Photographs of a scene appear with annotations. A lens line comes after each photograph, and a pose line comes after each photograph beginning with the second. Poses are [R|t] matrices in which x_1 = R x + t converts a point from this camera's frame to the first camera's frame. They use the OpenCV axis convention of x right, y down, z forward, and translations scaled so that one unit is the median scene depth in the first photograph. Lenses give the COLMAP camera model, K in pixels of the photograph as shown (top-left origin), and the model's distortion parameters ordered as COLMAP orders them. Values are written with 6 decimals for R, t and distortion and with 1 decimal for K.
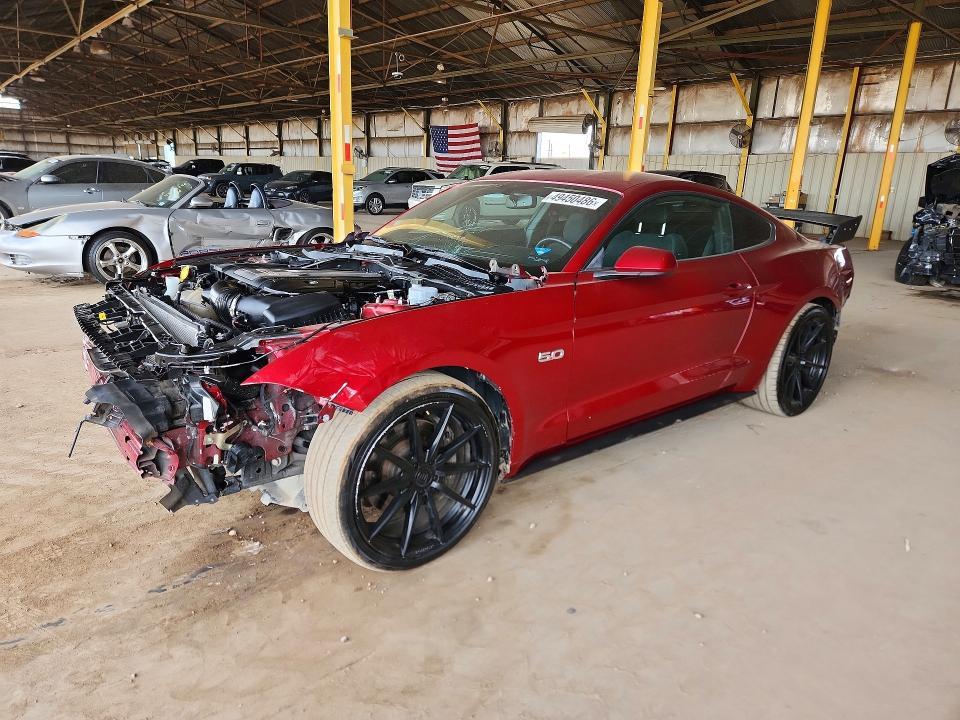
lens RADIAL K [[648.6, 0, 480.7], [0, 648.6, 360.3], [0, 0, 1]] dist [-0.004345, -0.008483]
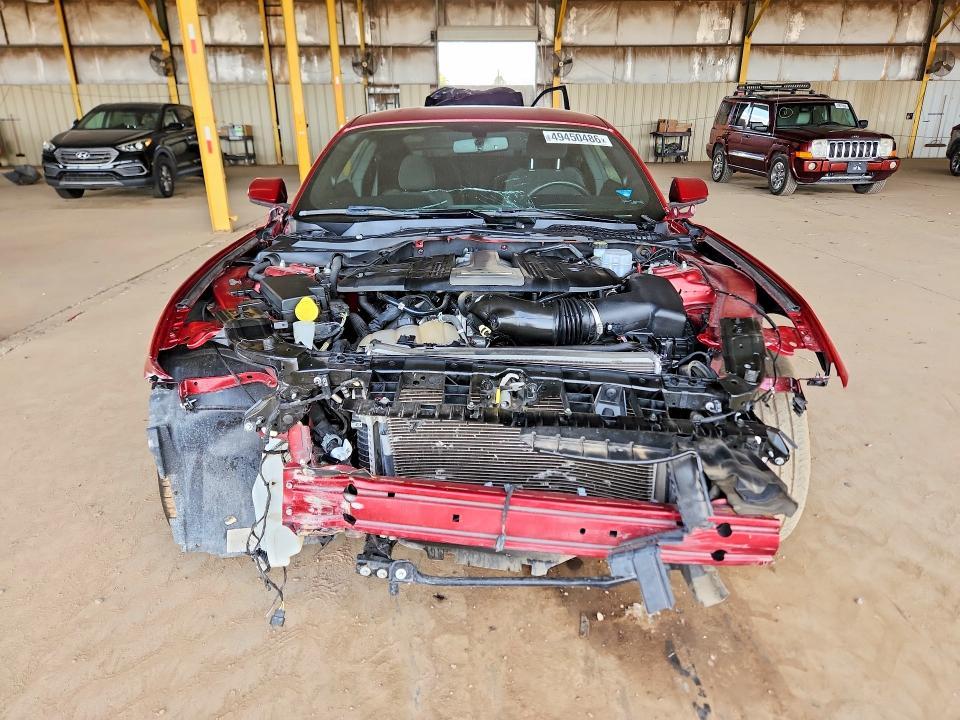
lens RADIAL K [[648.6, 0, 482.7], [0, 648.6, 361.2], [0, 0, 1]] dist [-0.004345, -0.008483]
pose [[0.621615, -0.294870, 0.725704, -0.106164], [0.223793, 0.954681, 0.196214, -0.020837], [-0.750674, 0.040438, 0.659434, 0.070790]]
